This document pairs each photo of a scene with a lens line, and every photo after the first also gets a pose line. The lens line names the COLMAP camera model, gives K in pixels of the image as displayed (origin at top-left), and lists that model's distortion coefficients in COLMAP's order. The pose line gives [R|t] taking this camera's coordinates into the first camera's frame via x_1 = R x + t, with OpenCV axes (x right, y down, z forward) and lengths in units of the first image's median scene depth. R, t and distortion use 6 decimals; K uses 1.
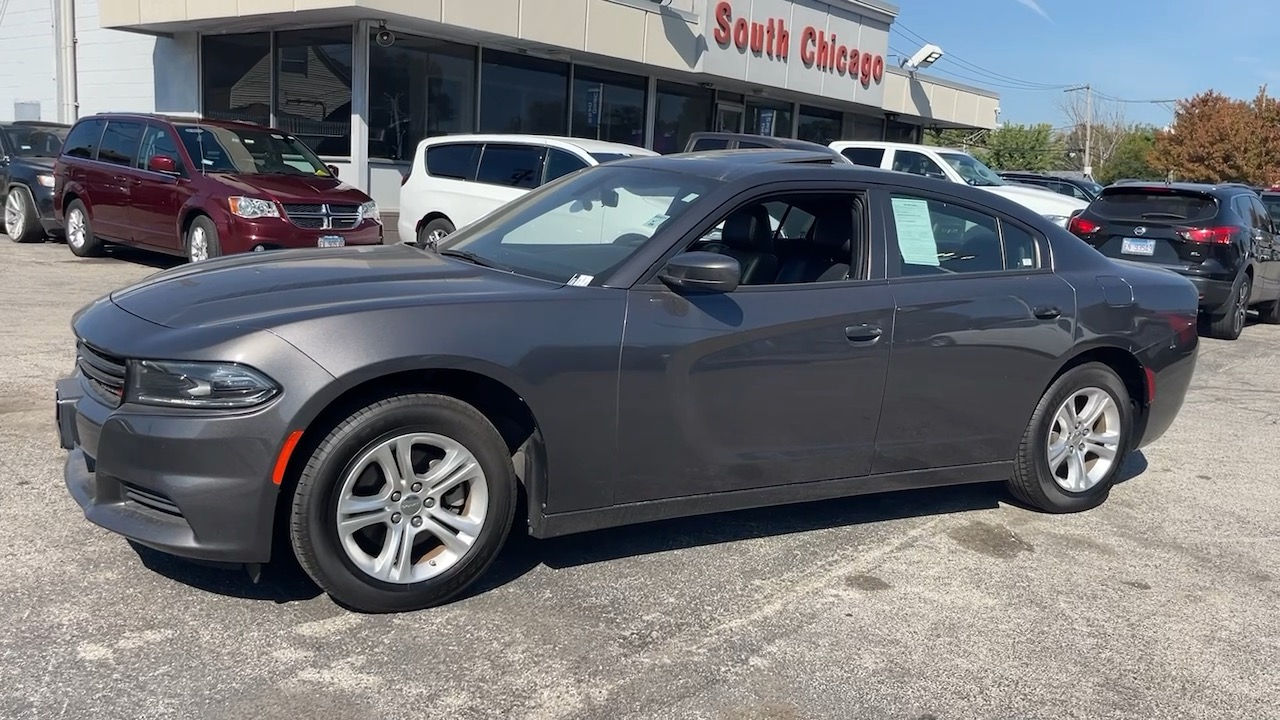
lens RADIAL K [[1114.8, 0, 640.0], [0, 1114.8, 360.0], [0, 0, 1]] dist [0.044105, -0.030461]
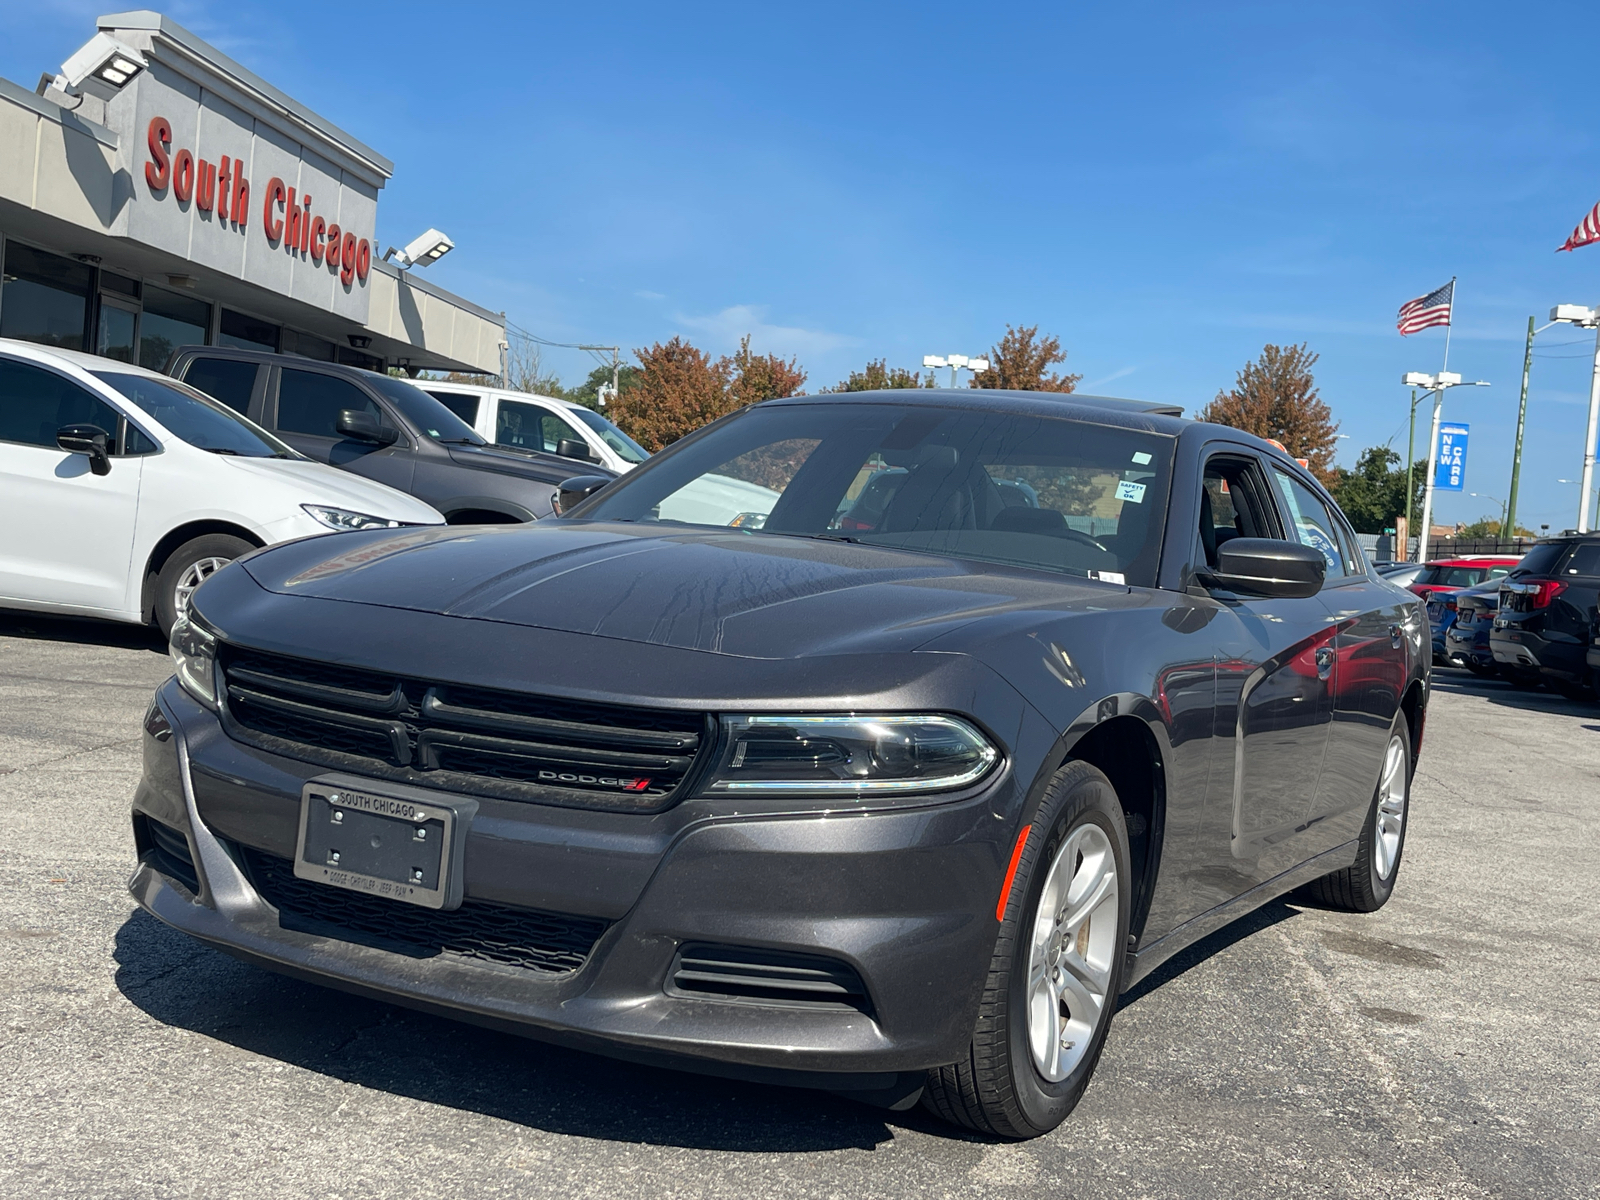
lens RADIAL K [[1928.4, 0, 825.7], [0, 1928.4, 599.2], [0, 0, 1]] dist [0.092142, -0.226716]
pose [[0.836259, -0.001170, 0.548334, -0.257703], [0.048005, 0.996314, -0.071086, 0.003397], [-0.546230, 0.085769, 0.833233, 0.054864]]
